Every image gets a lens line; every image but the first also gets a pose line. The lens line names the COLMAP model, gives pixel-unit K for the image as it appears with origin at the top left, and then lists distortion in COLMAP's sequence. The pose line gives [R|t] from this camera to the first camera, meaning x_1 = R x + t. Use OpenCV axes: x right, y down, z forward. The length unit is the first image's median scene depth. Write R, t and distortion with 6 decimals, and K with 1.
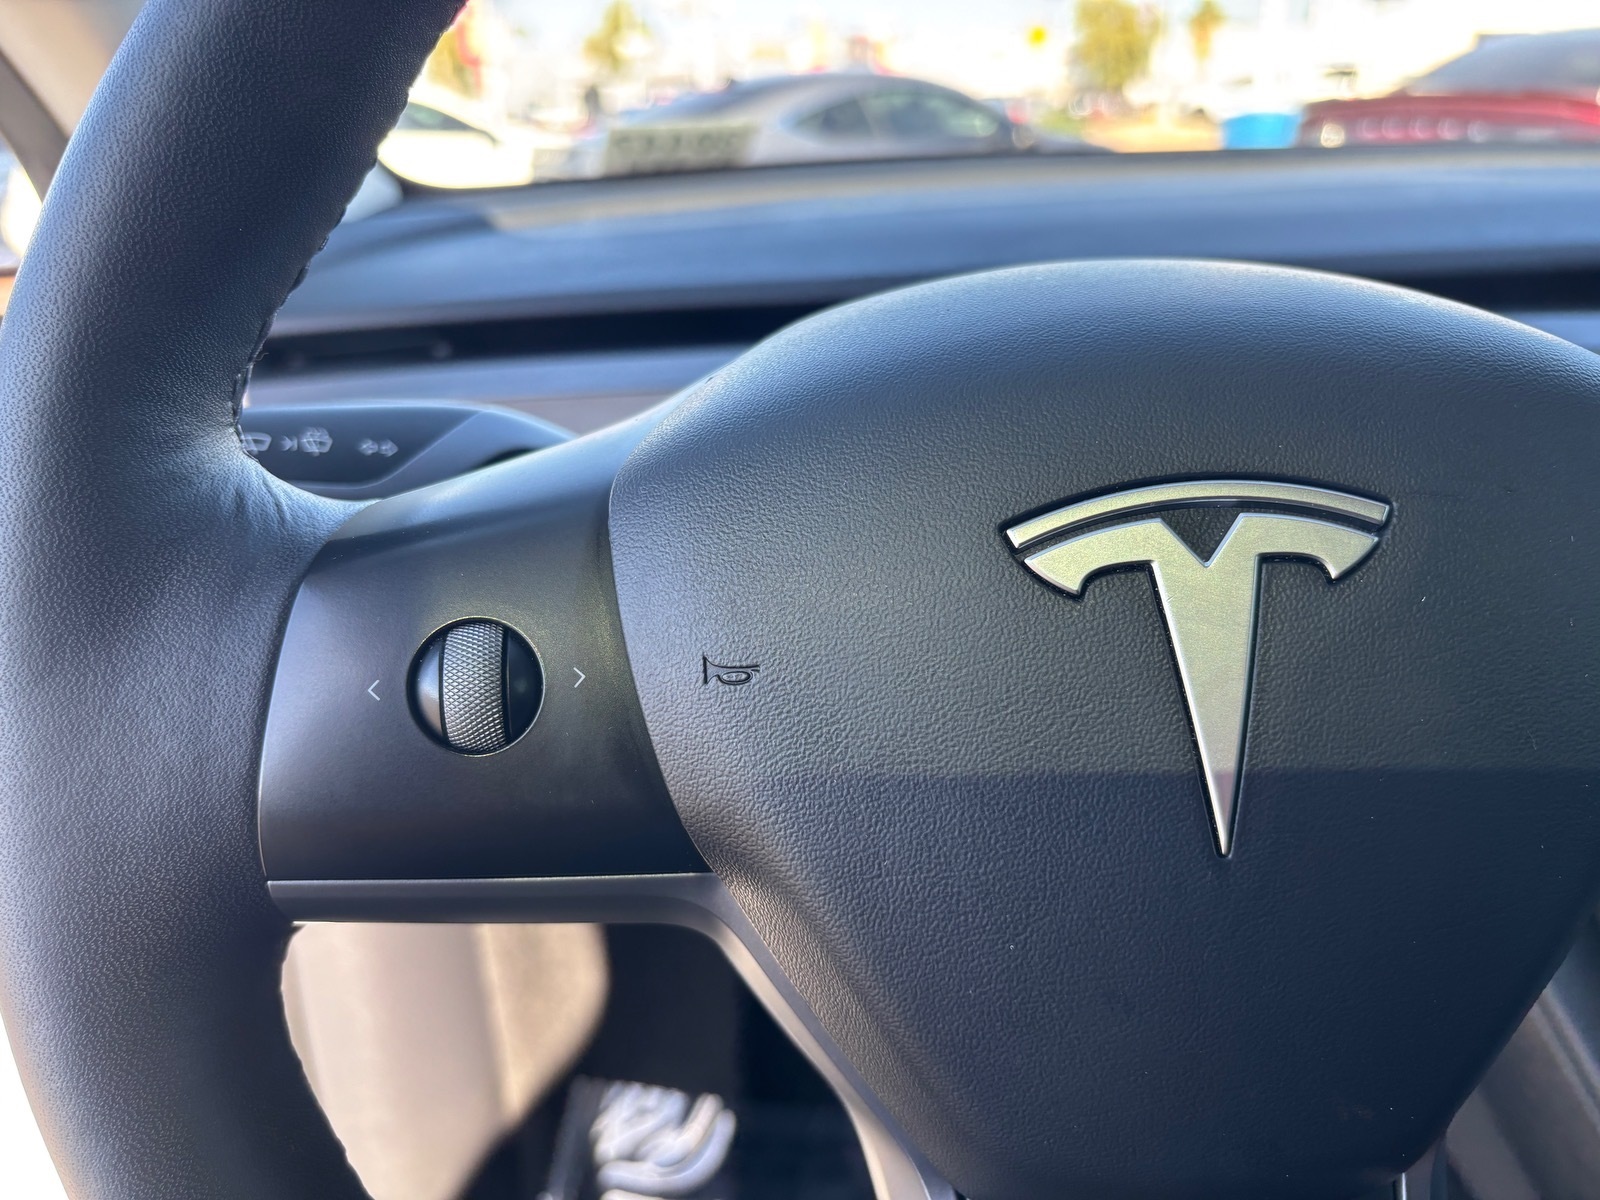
lens RADIAL K [[1224.5, 0, 814.0], [0, 1224.5, 596.0], [0, 0, 1]] dist [-0.011842, -0.000913]
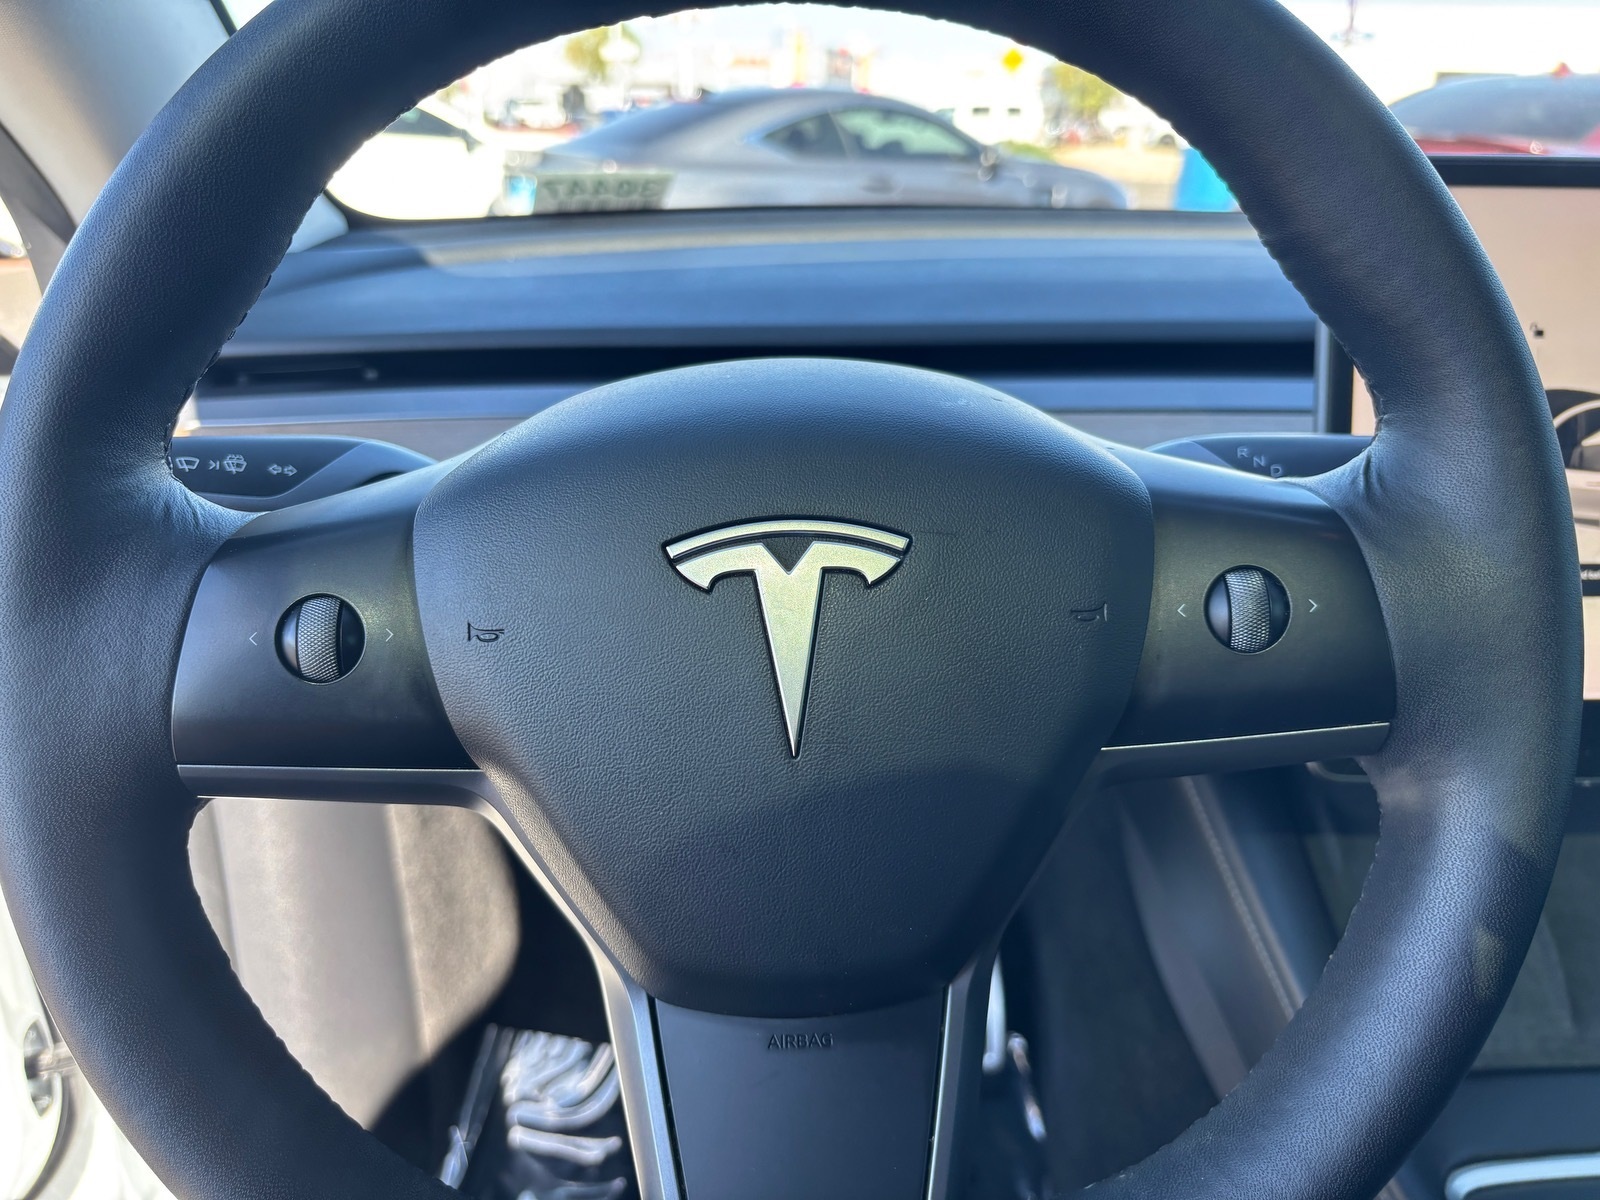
lens RADIAL K [[1207.0, 0, 822.6], [0, 1207.0, 606.1], [0, 0, 1]] dist [0.018633, -0.026833]
pose [[0.998990, 0.030170, 0.033303, 0.307206], [-0.030289, 0.999536, 0.003070, 0.010555], [-0.033195, -0.004076, 0.999441, -0.545013]]
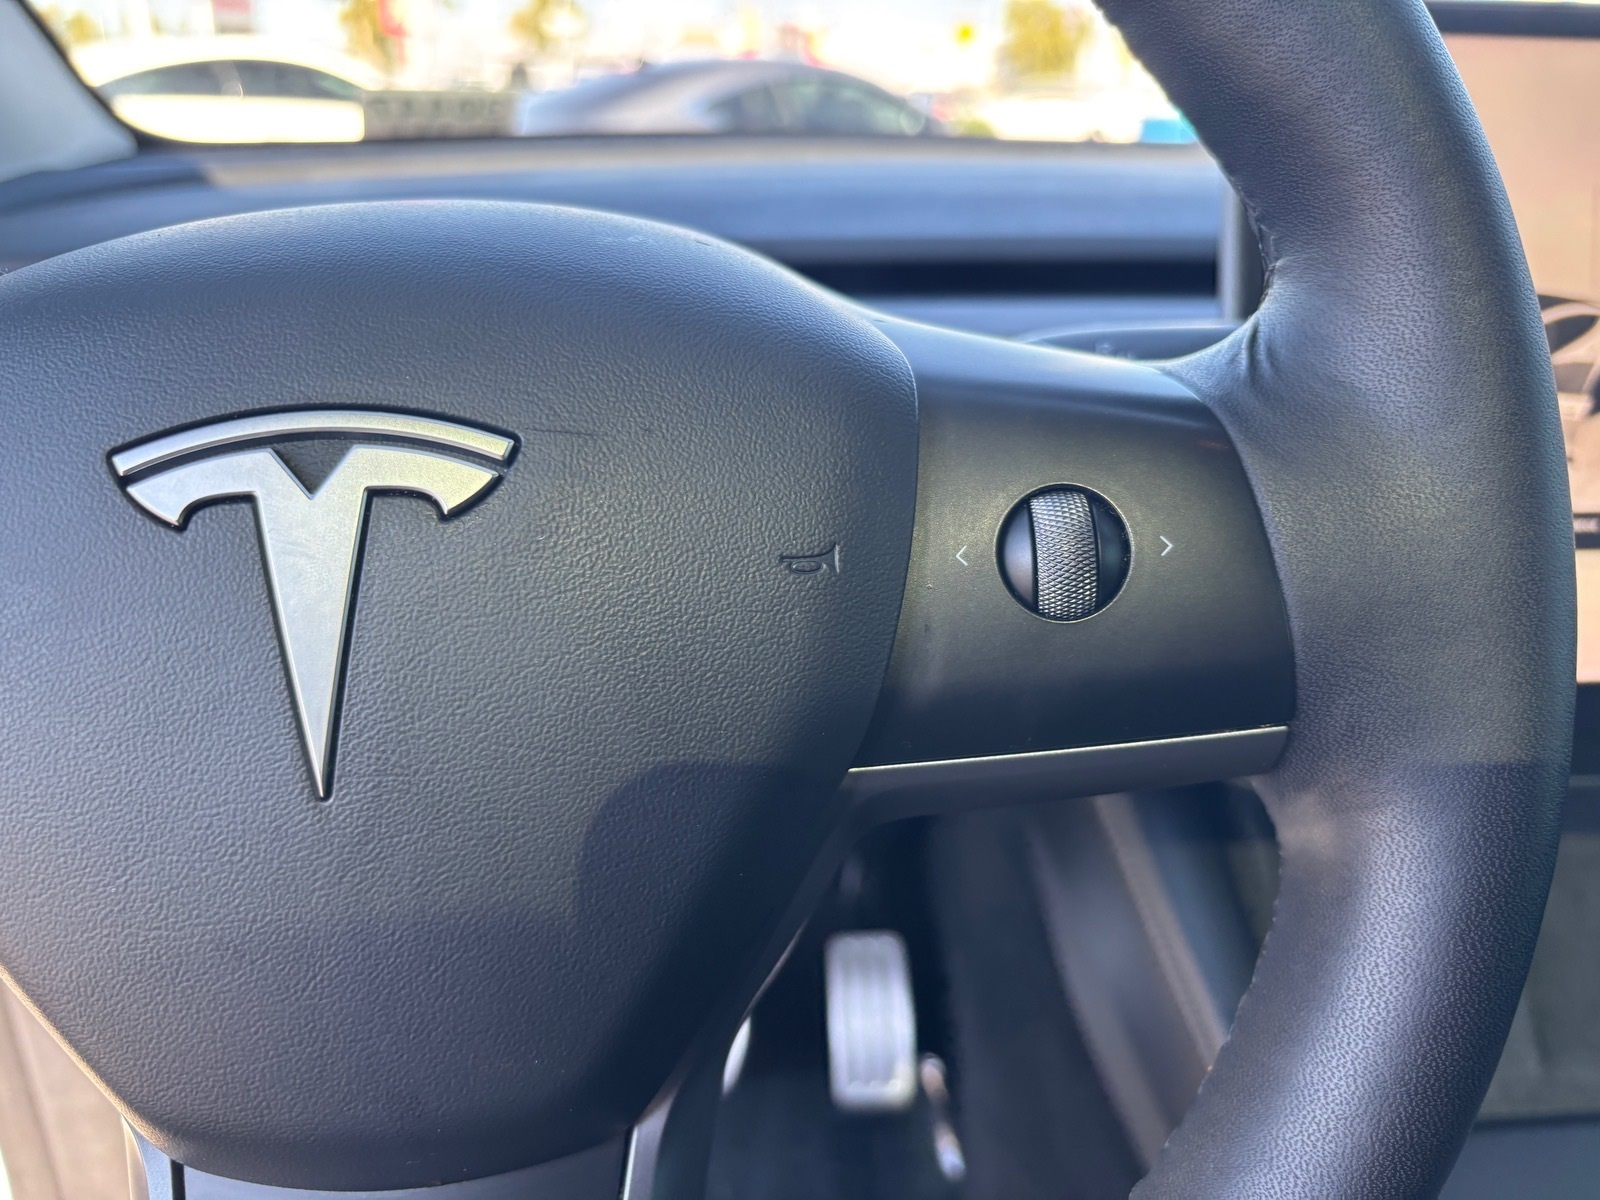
lens RADIAL K [[1224.5, 0, 814.0], [0, 1224.5, 596.0], [0, 0, 1]] dist [-0.011842, -0.000913]
pose [[0.998005, 0.021205, 0.059464, 0.647960], [-0.021621, 0.999746, 0.006355, 0.037095], [-0.059314, -0.007628, 0.998210, 0.011551]]
